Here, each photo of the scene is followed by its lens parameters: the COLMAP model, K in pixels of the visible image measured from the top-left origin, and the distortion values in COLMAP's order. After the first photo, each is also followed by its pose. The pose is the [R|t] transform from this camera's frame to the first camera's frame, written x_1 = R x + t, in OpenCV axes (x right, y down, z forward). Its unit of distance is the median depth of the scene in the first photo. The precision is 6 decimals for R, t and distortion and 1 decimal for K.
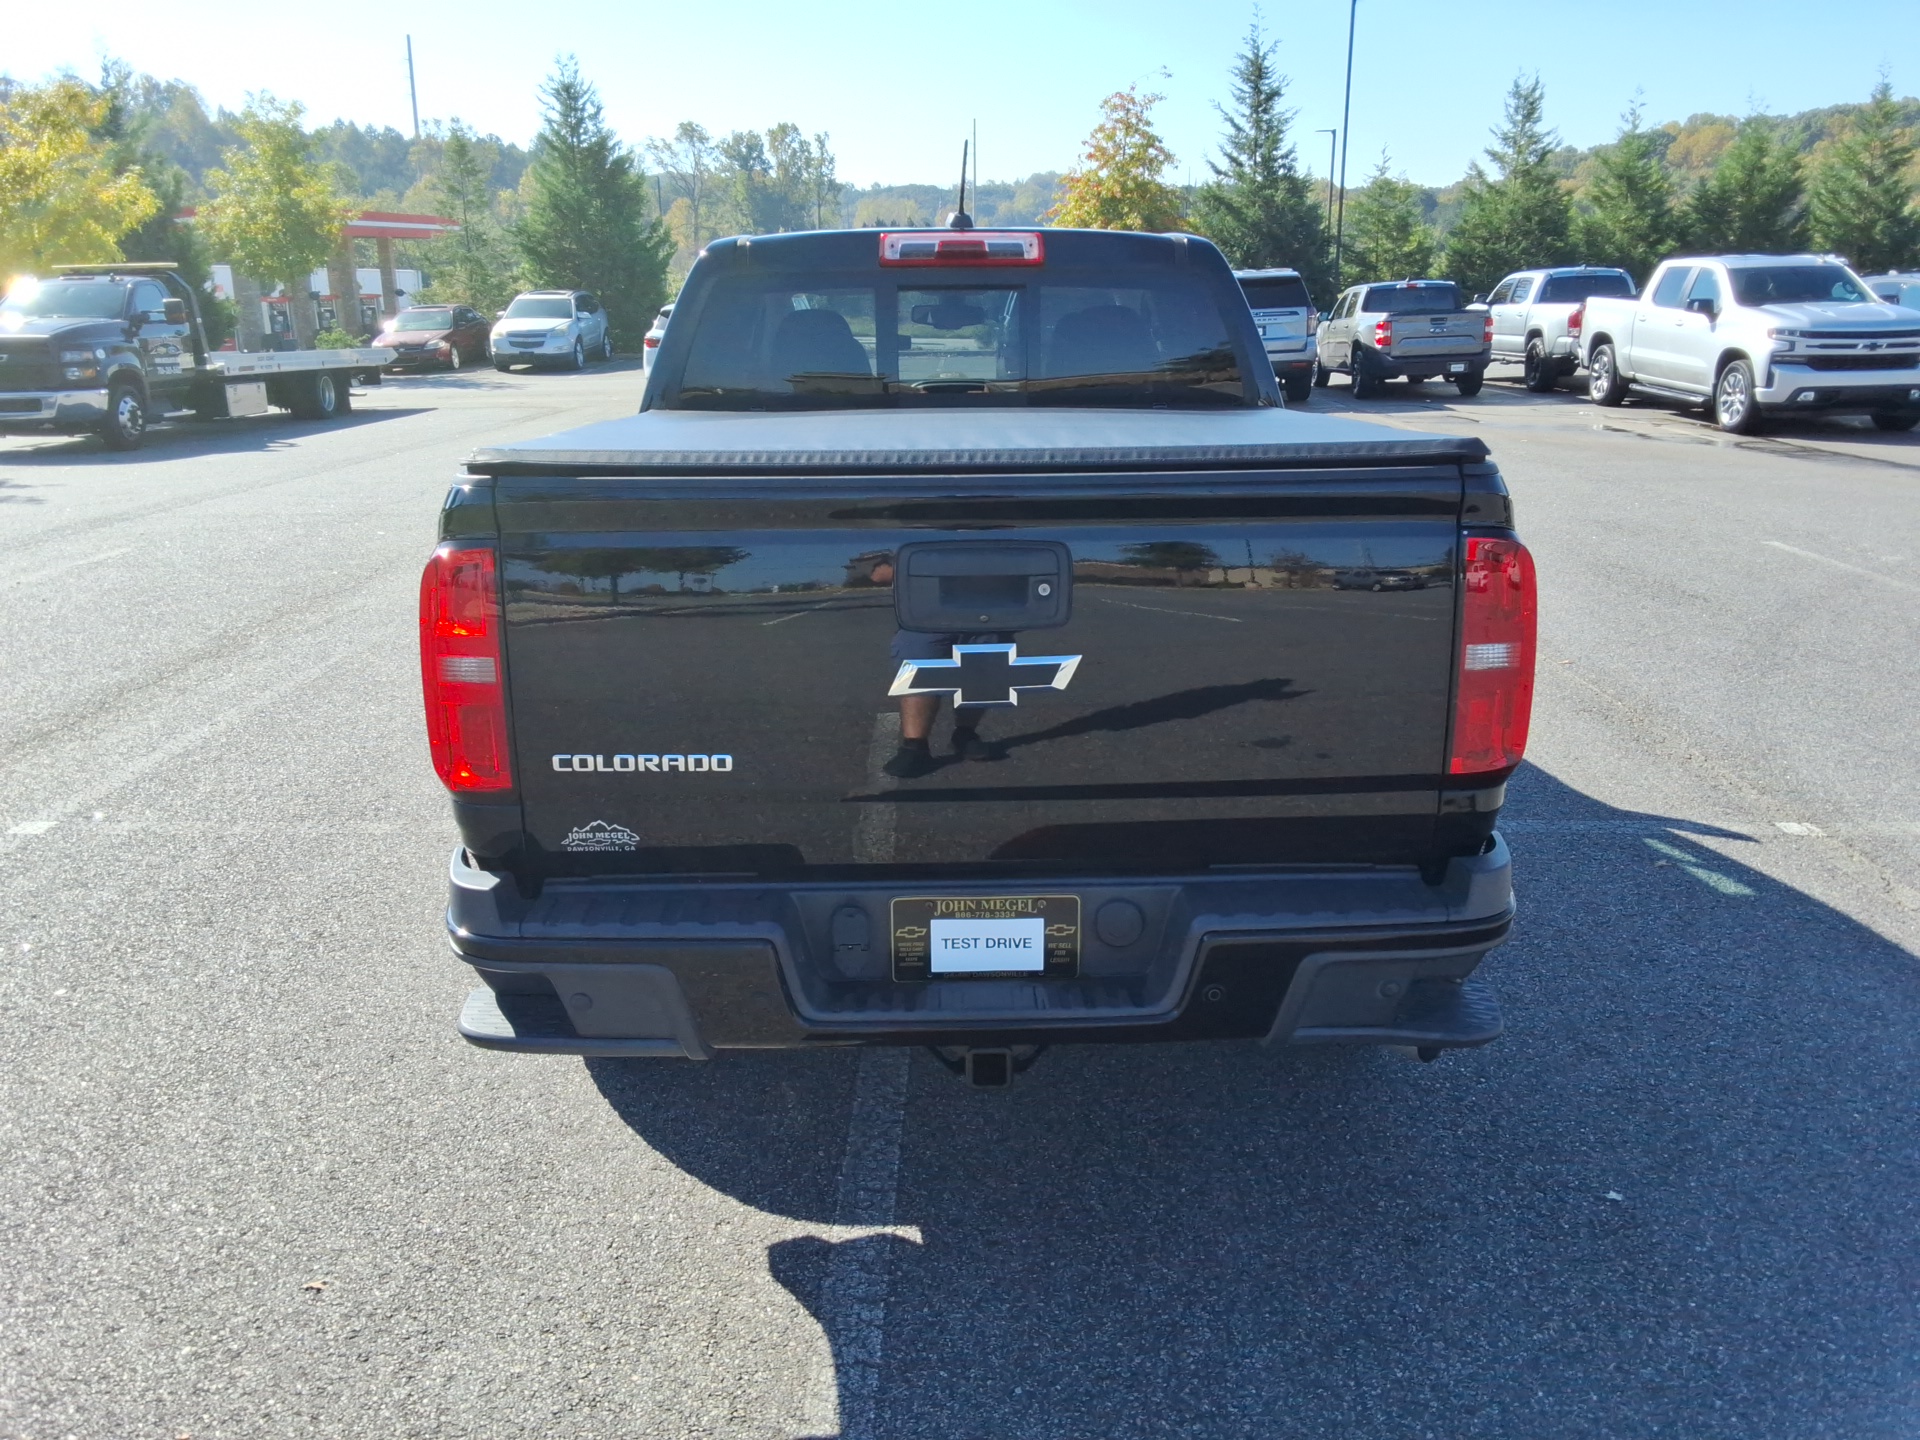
lens RADIAL K [[1552.9, 0, 973.8], [0, 1552.9, 709.3], [0, 0, 1]] dist [0.079133, -0.122829]
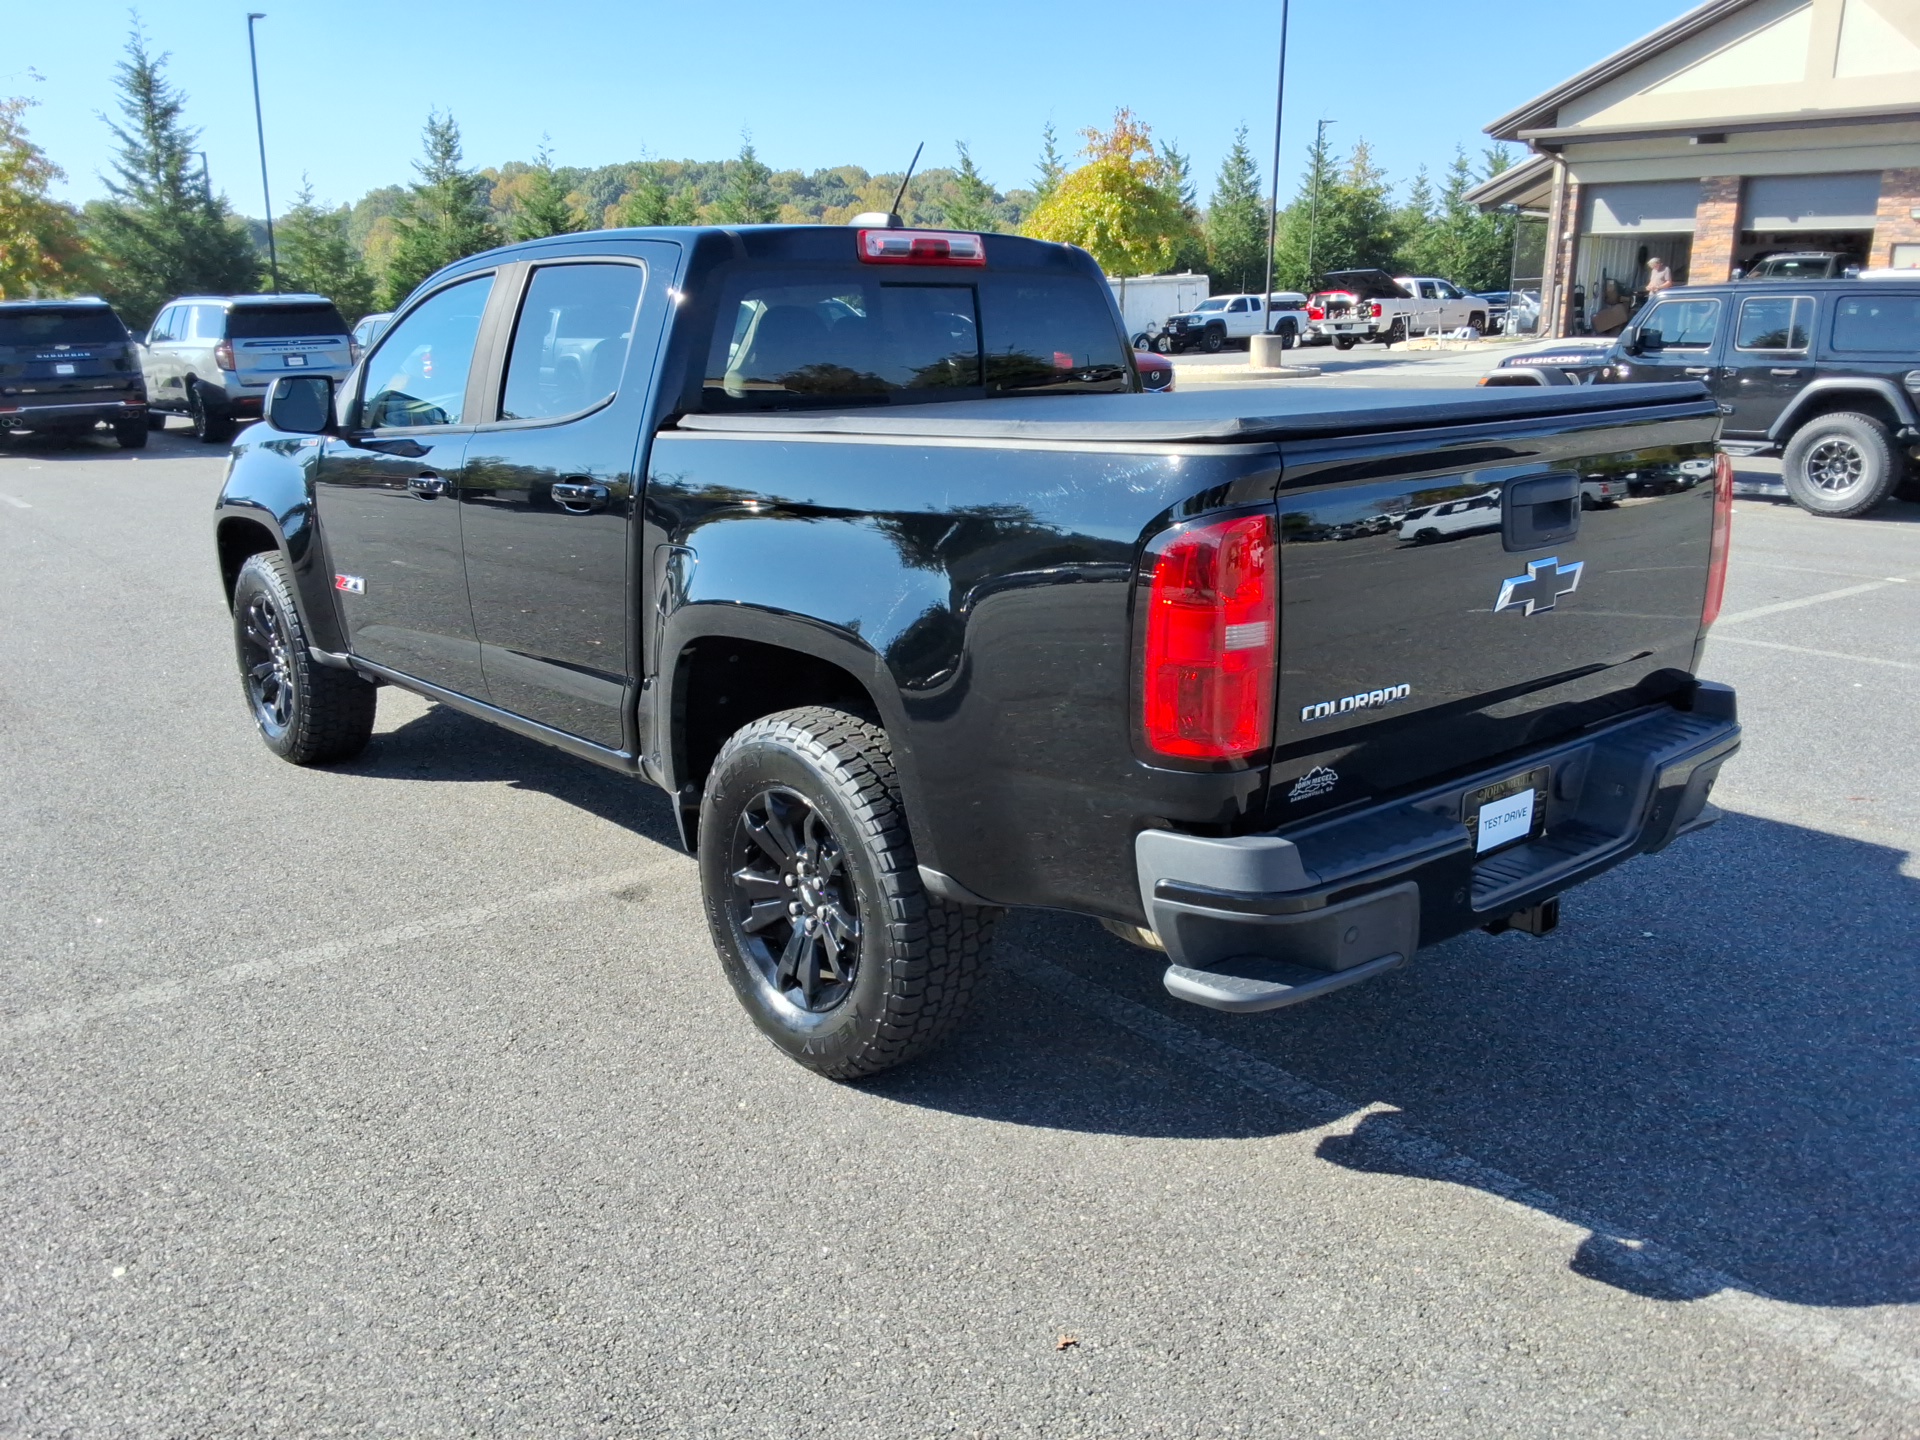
lens RADIAL K [[1552.9, 0, 984.2], [0, 1552.9, 703.9], [0, 0, 1]] dist [0.079133, -0.122829]
pose [[0.769297, -0.149337, 0.621193, -0.065275], [0.165089, 0.985742, 0.032527, -0.002538], [-0.617194, 0.077529, 0.782982, 0.019261]]
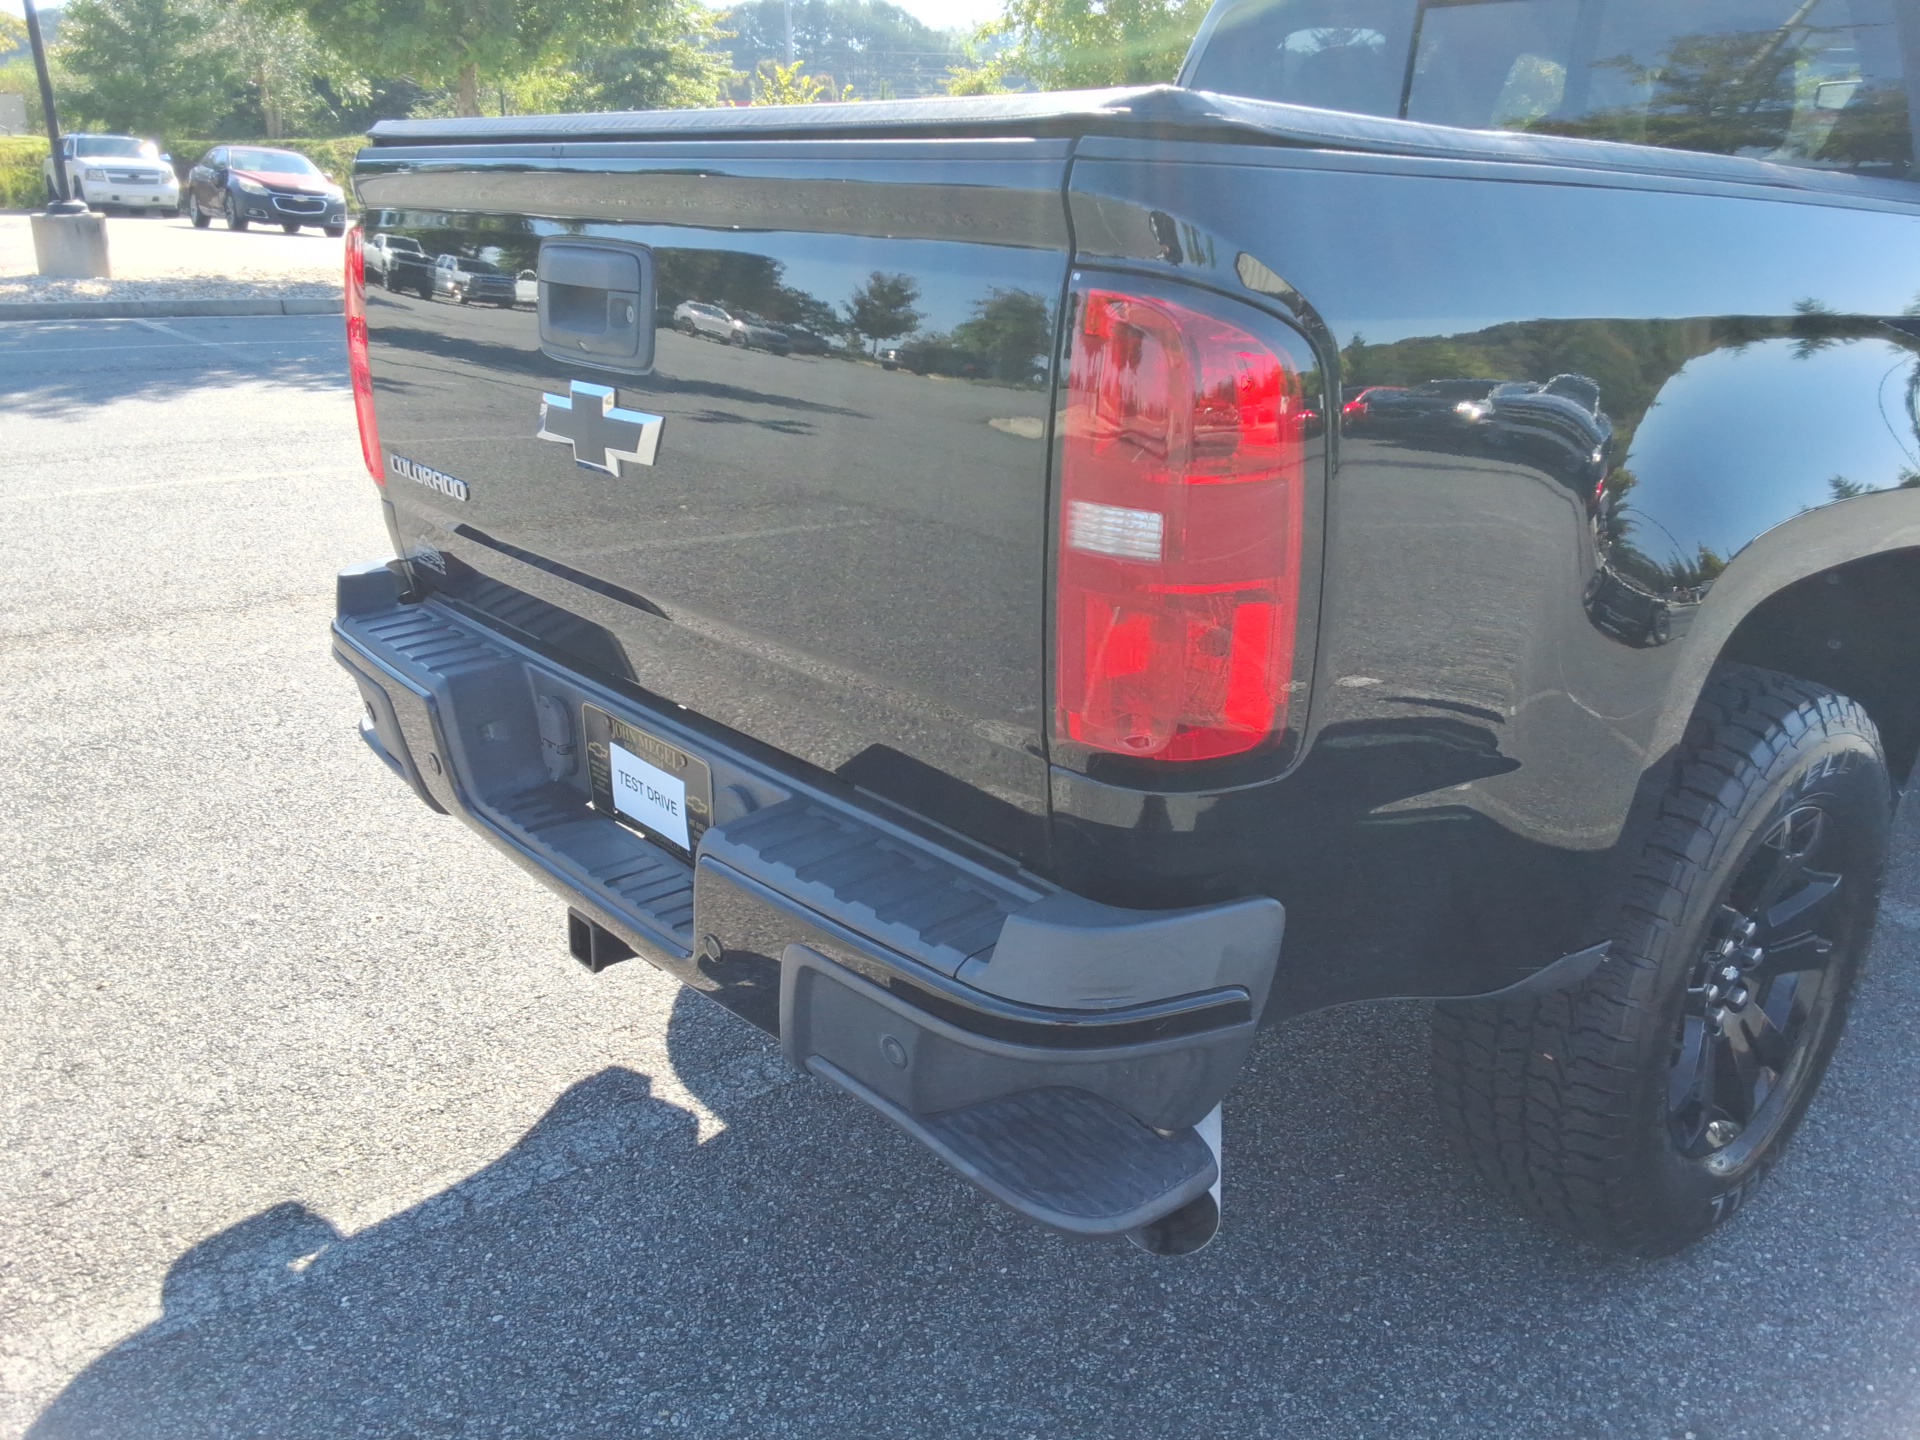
lens RADIAL K [[1552.9, 0, 986.0], [0, 1552.9, 704.7], [0, 0, 1]] dist [0.079133, -0.122829]
pose [[0.631661, 0.259074, -0.730675, 0.042578], [-0.215470, 0.964042, 0.155547, -0.003036], [0.744699, 0.059186, 0.664770, 0.038662]]
